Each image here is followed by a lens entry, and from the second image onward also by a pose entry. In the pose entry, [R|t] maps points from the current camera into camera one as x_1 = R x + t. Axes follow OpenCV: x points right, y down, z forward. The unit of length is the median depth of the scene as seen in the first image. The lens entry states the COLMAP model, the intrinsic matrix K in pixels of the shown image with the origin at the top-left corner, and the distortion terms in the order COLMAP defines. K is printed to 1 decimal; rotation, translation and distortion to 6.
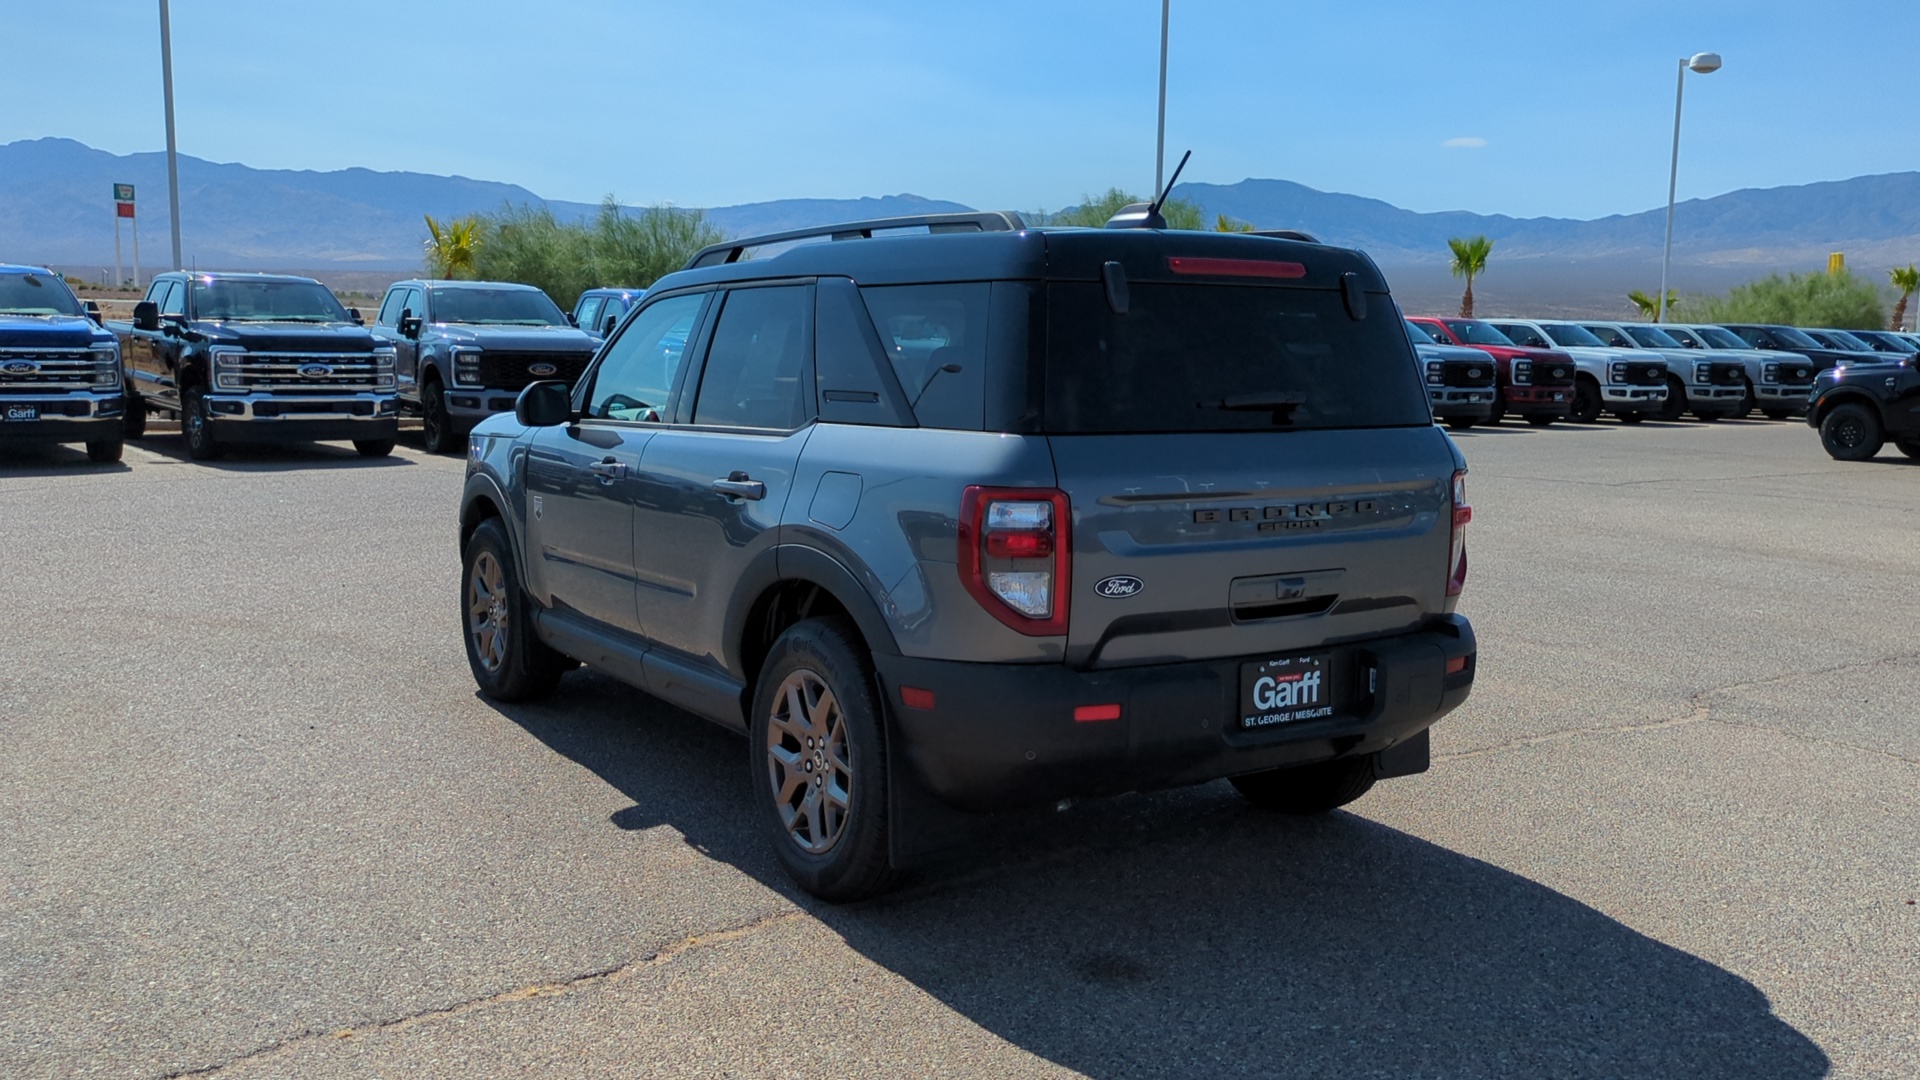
lens RADIAL K [[1661.1, 0, 1031.1], [0, 1661.1, 537.8], [0, 0, 1]] dist [0.002102, -0.001915]
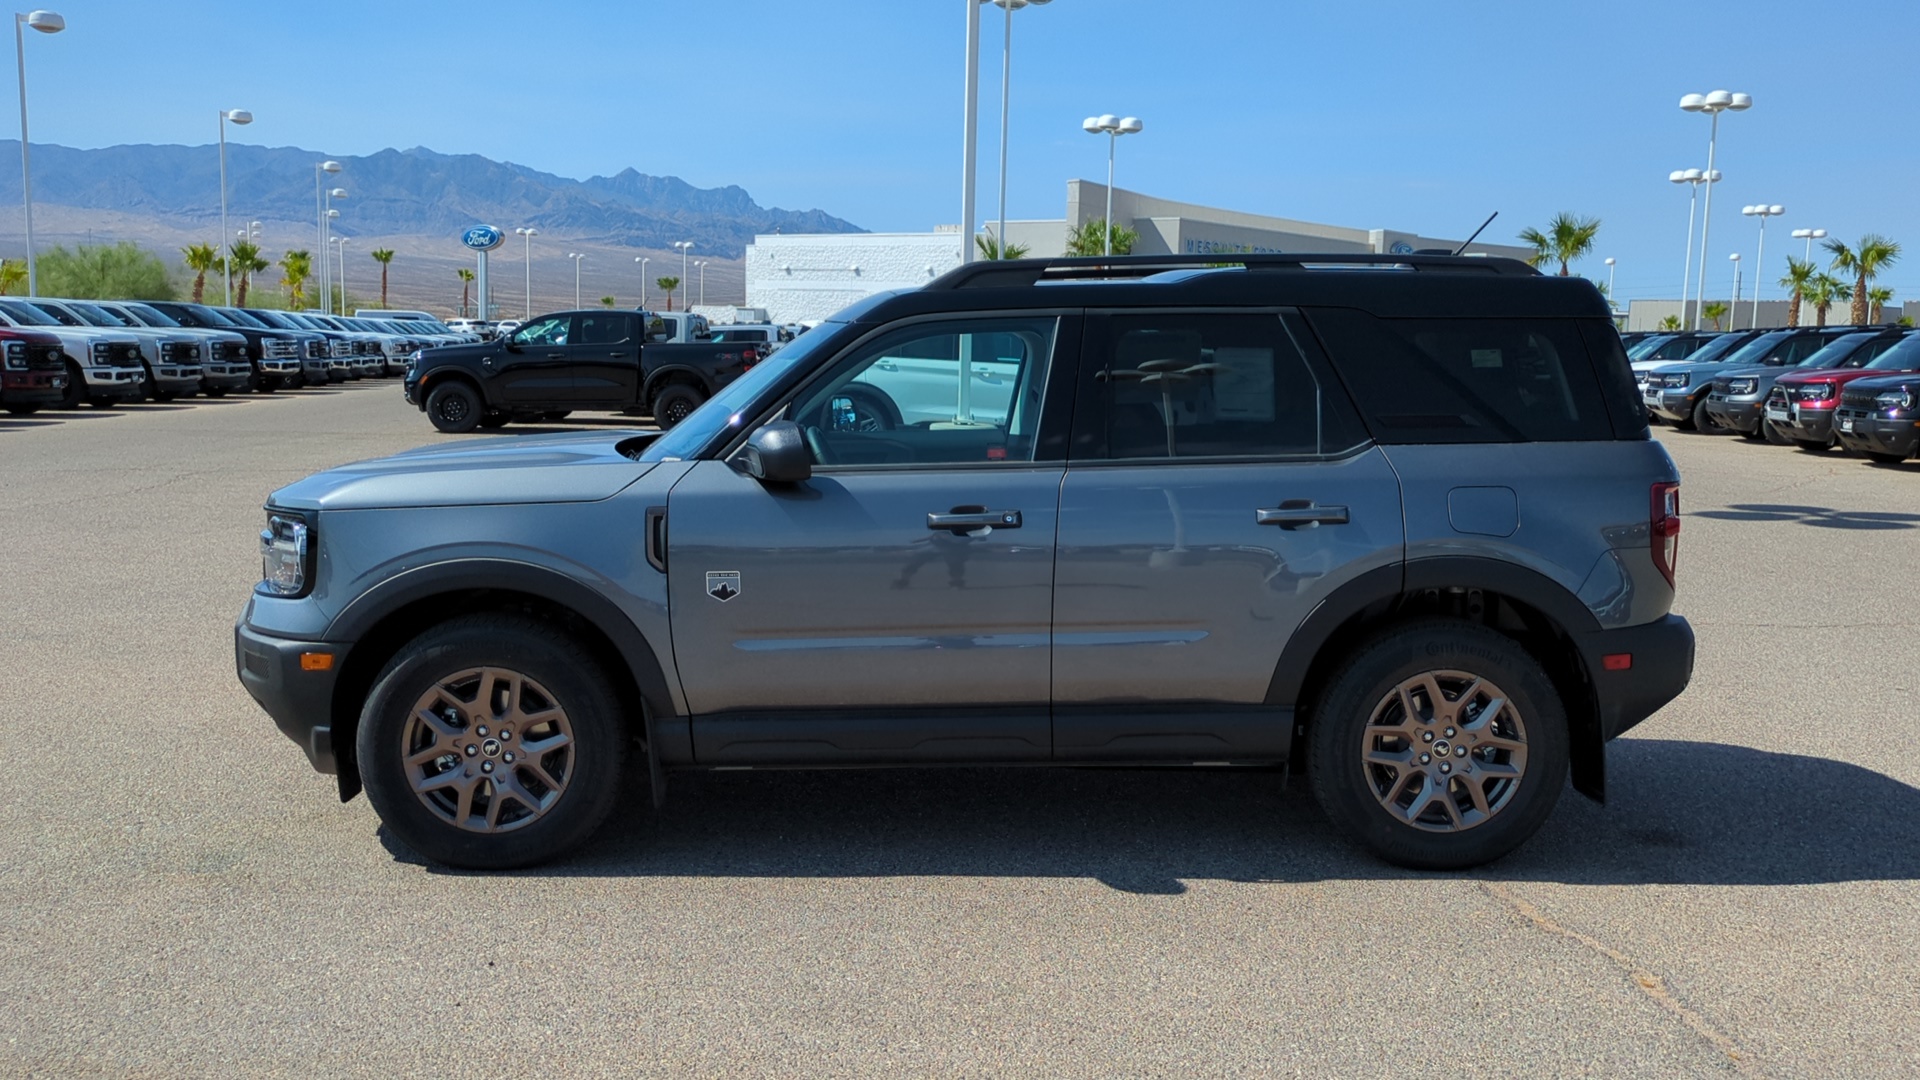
lens RADIAL K [[1611.3, 0, 968.5], [0, 1611.3, 530.0], [0, 0, 1]] dist [0.068409, -0.076879]
pose [[0.527419, -0.109223, 0.842555, -1.099962], [0.096420, 0.992990, 0.068368, -0.105585], [-0.844116, 0.045180, 0.534253, 0.635555]]
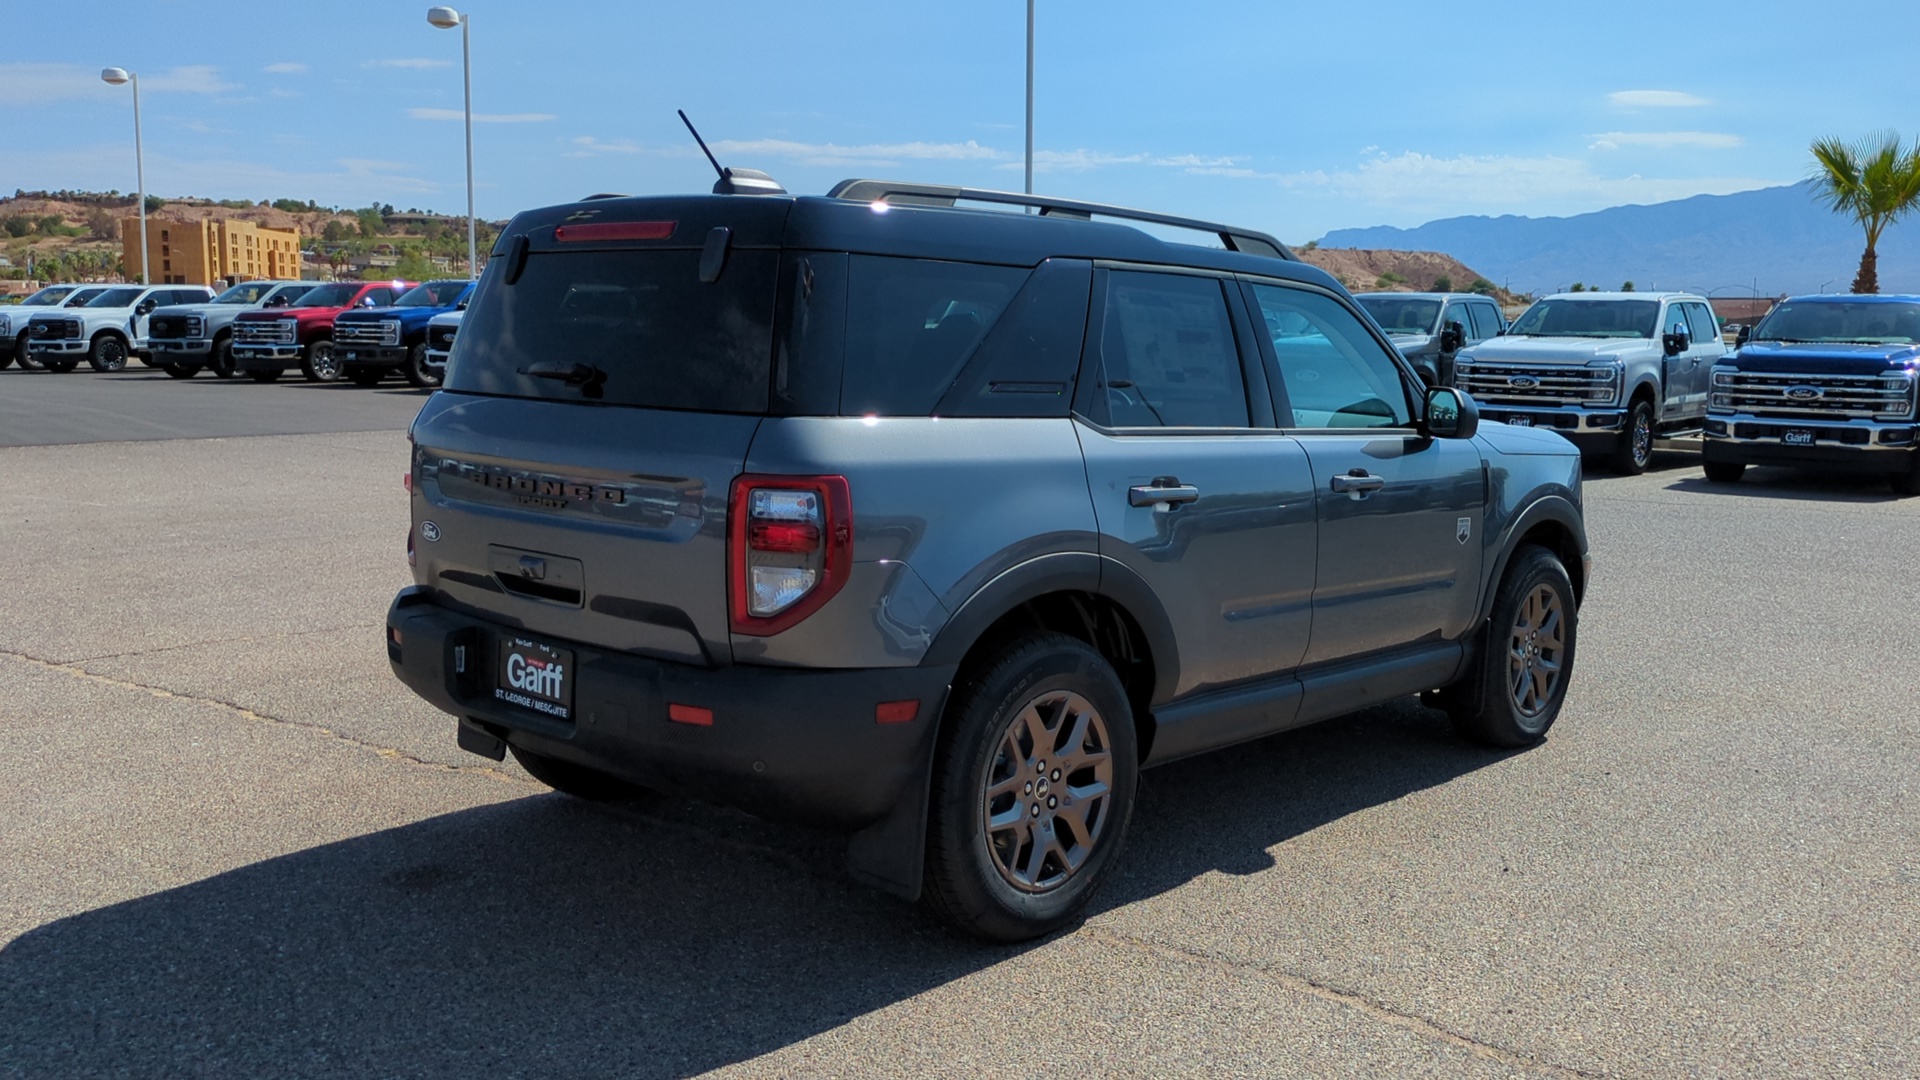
lens RADIAL K [[1637.1, 0, 960.0], [0, 1637.1, 540.0], [0, 0, 1]] dist [0.055082, -0.123496]
pose [[0.222155, 0.102490, -0.969610, 0.968811], [-0.128541, 0.988858, 0.075074, -0.073434], [0.966501, 0.107957, 0.232854, 0.895787]]
